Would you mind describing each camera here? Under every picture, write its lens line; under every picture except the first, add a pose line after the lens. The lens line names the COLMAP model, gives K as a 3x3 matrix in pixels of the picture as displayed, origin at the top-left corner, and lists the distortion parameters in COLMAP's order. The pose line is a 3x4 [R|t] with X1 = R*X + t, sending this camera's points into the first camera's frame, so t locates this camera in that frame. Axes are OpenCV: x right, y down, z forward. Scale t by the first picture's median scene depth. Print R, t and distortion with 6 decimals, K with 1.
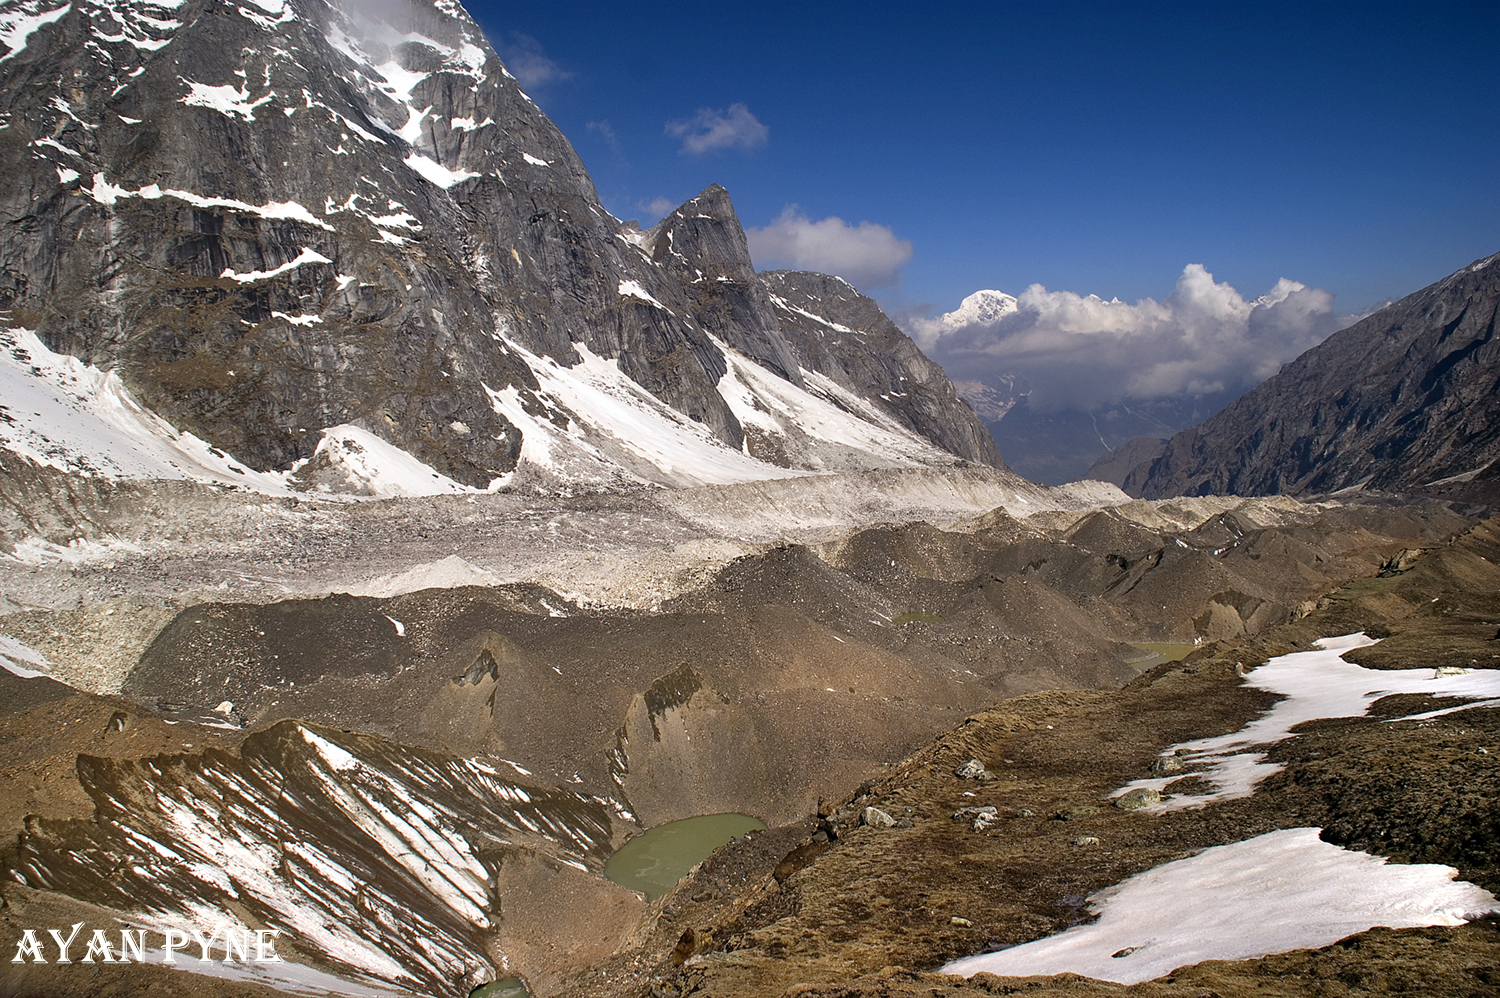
lens RADIAL K [[1152.8, 0, 751.0], [0, 1152.8, 509.9], [0, 0, 1]] dist [-0.174916, 0.115948]
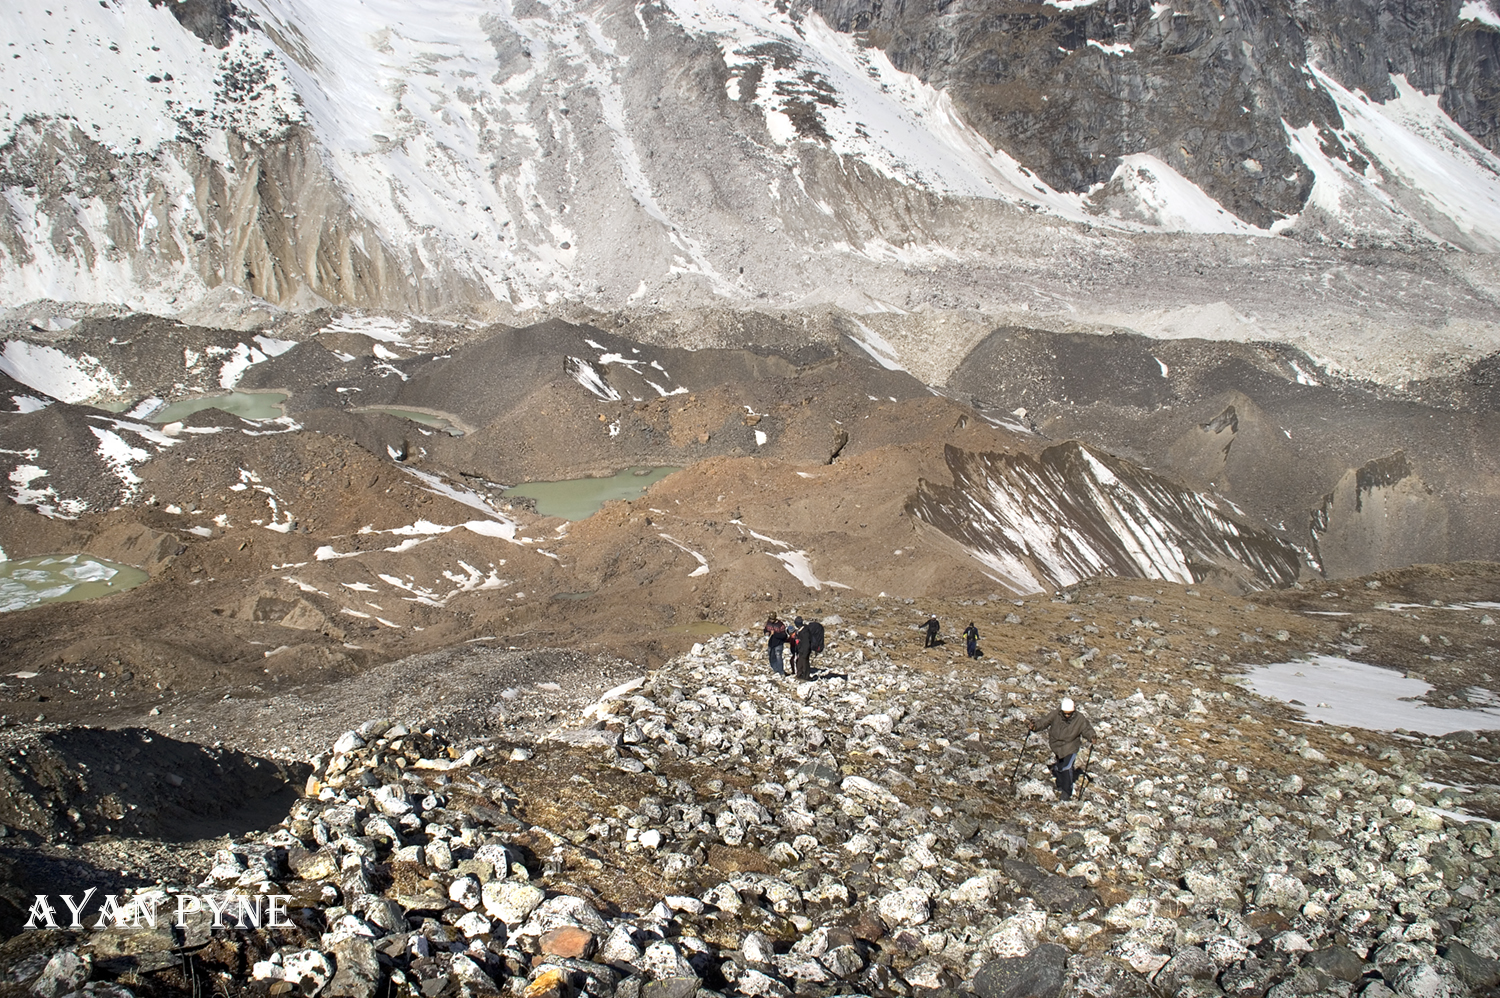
lens RADIAL K [[1230.3, 0, 688.6], [0, 1230.3, 508.8], [0, 0, 1]] dist [-0.173183, 0.097822]
pose [[0.774302, 0.240430, -0.585363, 0.059436], [-0.071443, 0.952311, 0.296647, -0.072588], [0.628770, -0.187874, 0.754554, -0.230193]]
